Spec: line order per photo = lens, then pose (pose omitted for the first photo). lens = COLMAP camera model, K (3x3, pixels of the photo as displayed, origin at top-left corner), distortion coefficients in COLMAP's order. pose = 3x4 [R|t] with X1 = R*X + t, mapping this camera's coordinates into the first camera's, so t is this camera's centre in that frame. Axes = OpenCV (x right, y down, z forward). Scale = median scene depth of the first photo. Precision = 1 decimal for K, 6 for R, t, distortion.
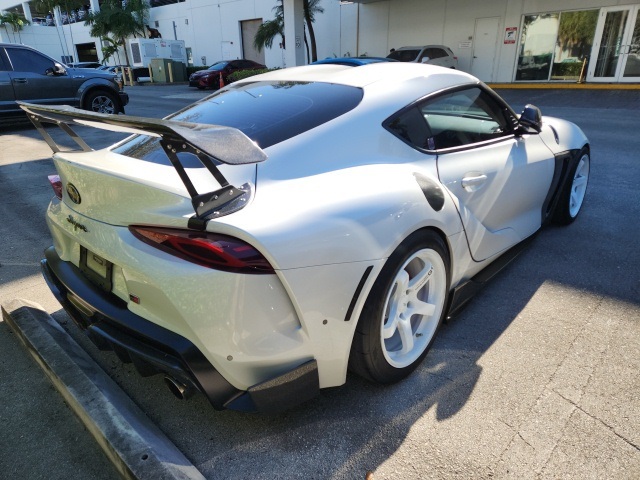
lens RADIAL K [[431.2, 0, 319.5], [0, 431.2, 237.2], [0, 0, 1]] dist [0.067359, -0.048785]
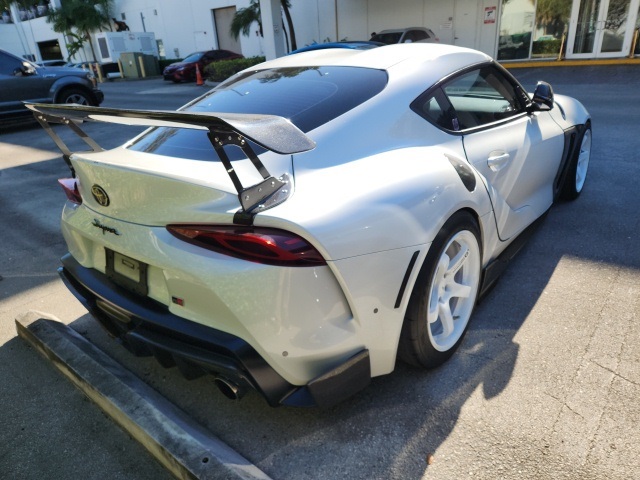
lens RADIAL K [[438.8, 0, 330.1], [0, 438.8, 241.8], [0, 0, 1]] dist [0.046851, -0.040491]
pose [[0.996316, -0.065162, 0.055750, -0.060793], [0.063516, 0.997505, 0.030814, 0.001157], [-0.057619, -0.027160, 0.997969, 0.004996]]
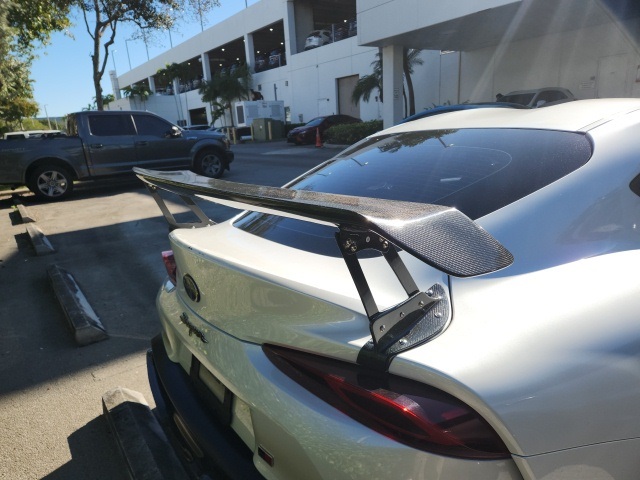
lens RADIAL K [[428.9, 0, 315.0], [0, 428.9, 248.7], [0, 0, 1]] dist [0.067570, -0.048426]
pose [[0.979098, 0.014636, -0.202863, -0.099350], [-0.031839, 0.996140, -0.081799, -0.054889], [0.200883, 0.086548, 0.975784, 0.153573]]
